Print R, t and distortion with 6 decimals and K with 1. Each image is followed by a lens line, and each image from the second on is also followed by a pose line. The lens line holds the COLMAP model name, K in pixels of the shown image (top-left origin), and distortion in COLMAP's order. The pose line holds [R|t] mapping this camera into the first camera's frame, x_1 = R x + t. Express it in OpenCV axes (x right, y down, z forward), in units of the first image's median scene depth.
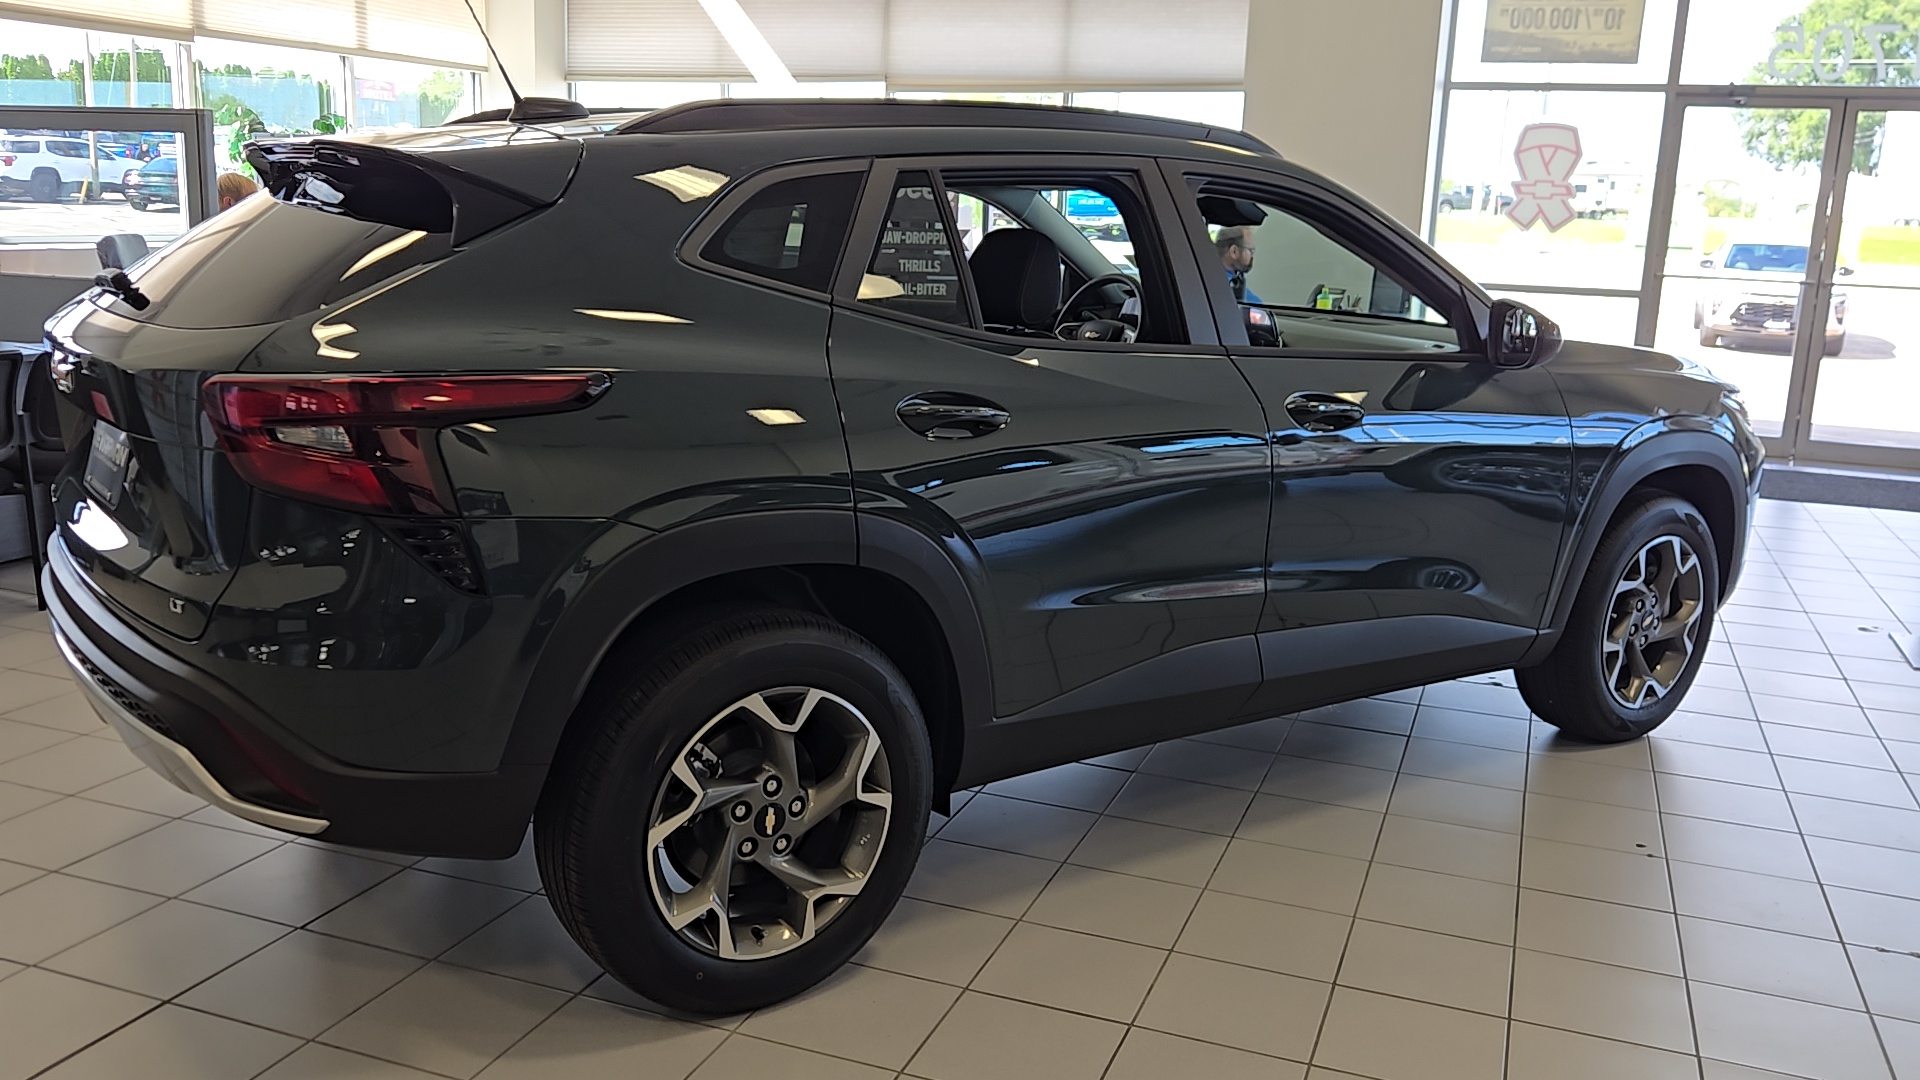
lens RADIAL K [[1601.0, 0, 962.6], [0, 1601.0, 538.4], [0, 0, 1]] dist [0.006084, 0.005574]
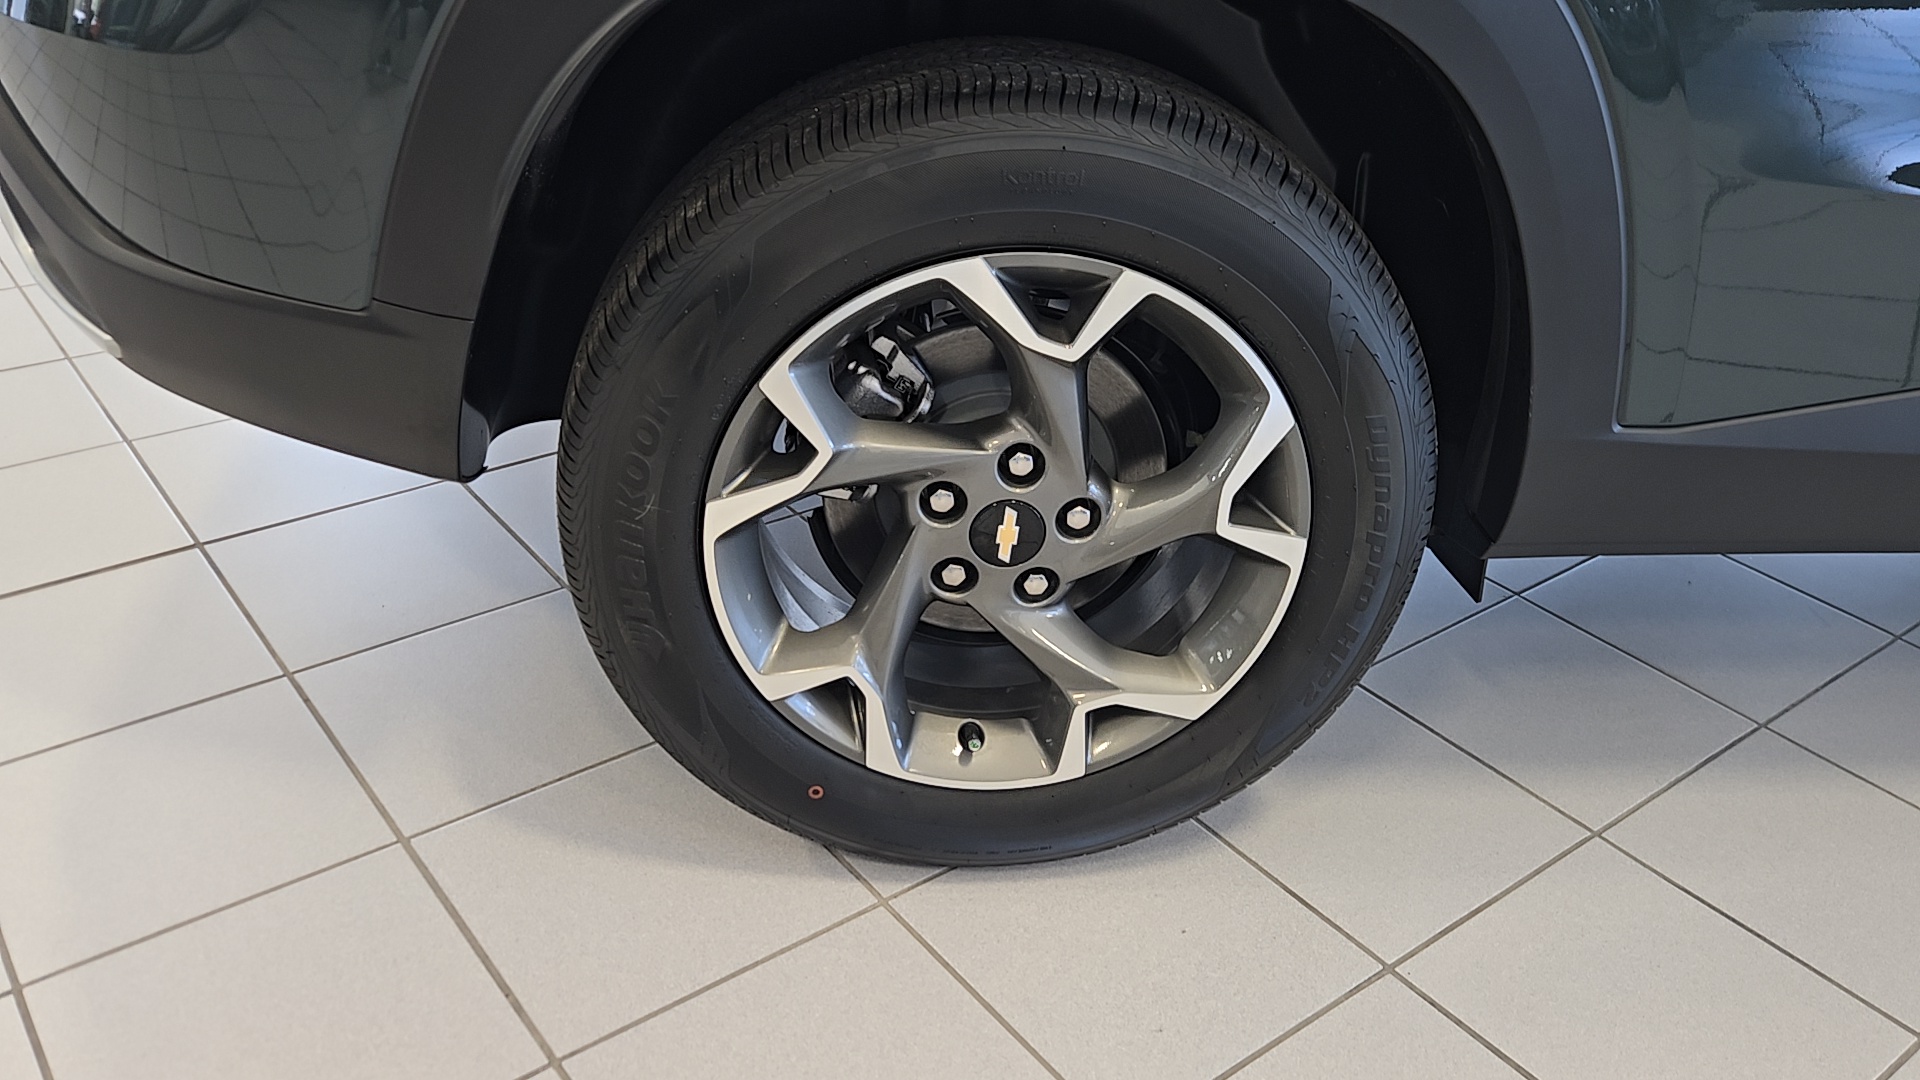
lens RADIAL K [[1601.0, 0, 962.6], [0, 1601.0, 538.4], [0, 0, 1]] dist [0.006084, 0.005574]
pose [[0.850259, 0.270186, -0.451729, 0.079158], [-0.130288, 0.939530, 0.316715, 0.031812], [0.509985, -0.210435, 0.834046, 0.606370]]
